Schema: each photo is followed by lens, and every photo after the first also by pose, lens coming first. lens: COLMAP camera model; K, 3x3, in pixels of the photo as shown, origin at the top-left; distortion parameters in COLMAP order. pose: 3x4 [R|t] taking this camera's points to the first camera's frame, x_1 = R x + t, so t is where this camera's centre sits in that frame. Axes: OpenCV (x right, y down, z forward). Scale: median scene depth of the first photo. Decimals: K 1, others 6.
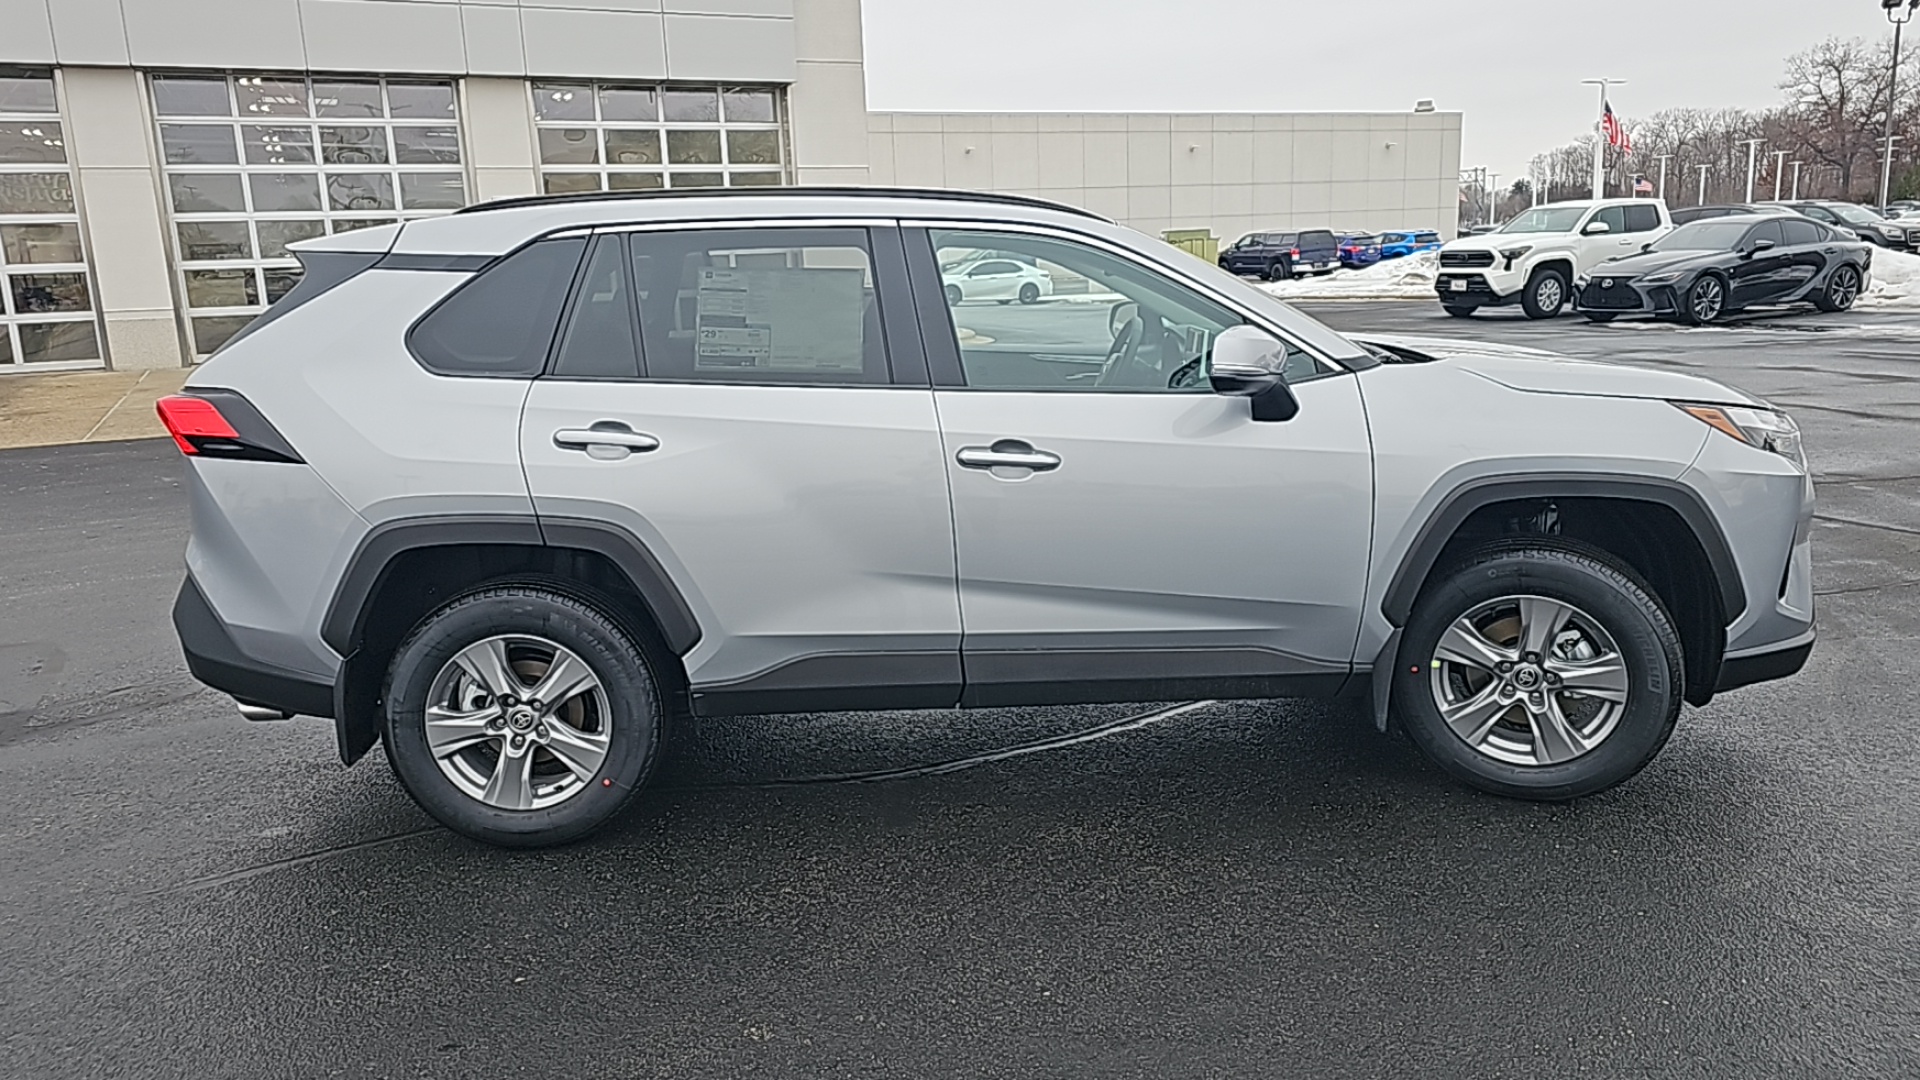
lens RADIAL K [[1371.7, 0, 954.2], [0, 1371.7, 540.7], [0, 0, 1]] dist [0.067283, -0.047783]
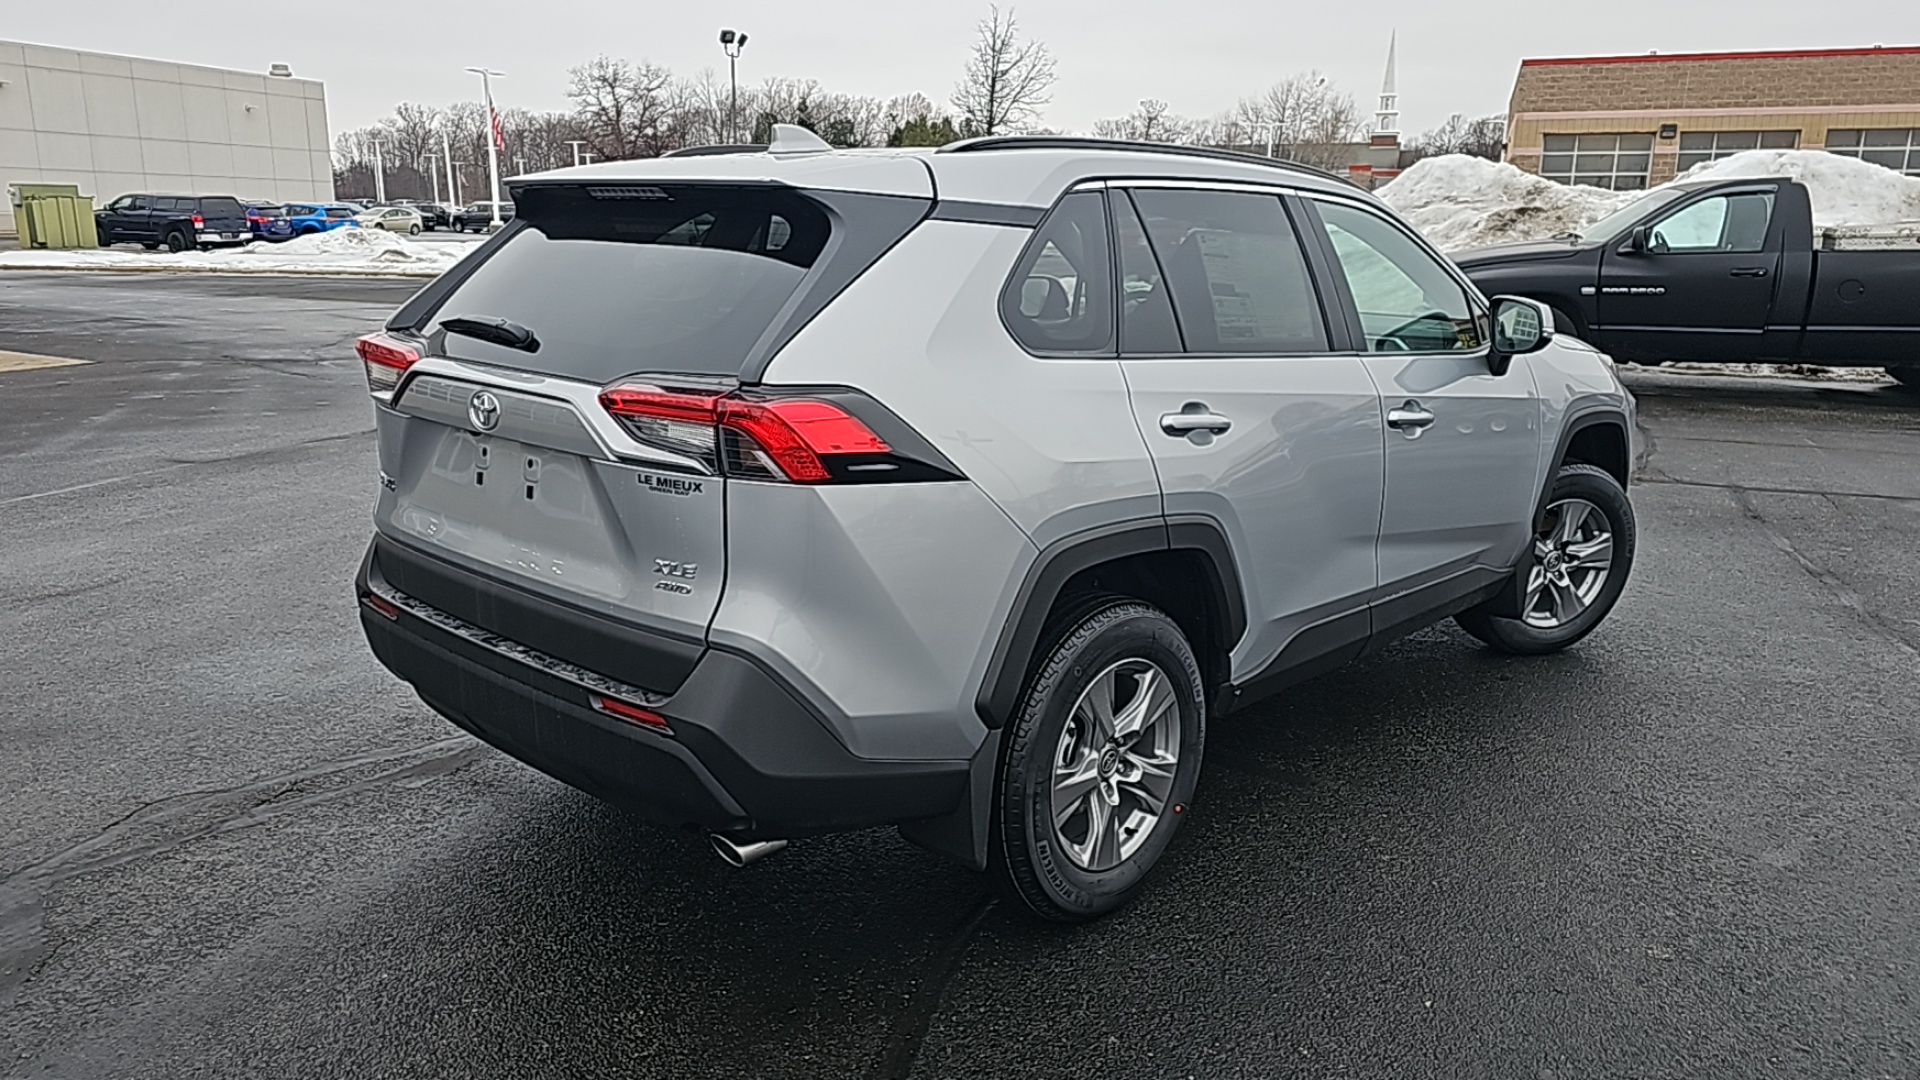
lens RADIAL K [[1371.7, 0, 946.0], [0, 1371.7, 546.7], [0, 0, 1]] dist [0.067283, -0.047783]
pose [[0.700196, -0.121103, 0.703605, -0.954050], [0.108599, 0.992107, 0.062687, -0.064097], [-0.705643, 0.032518, 0.707821, 0.465633]]
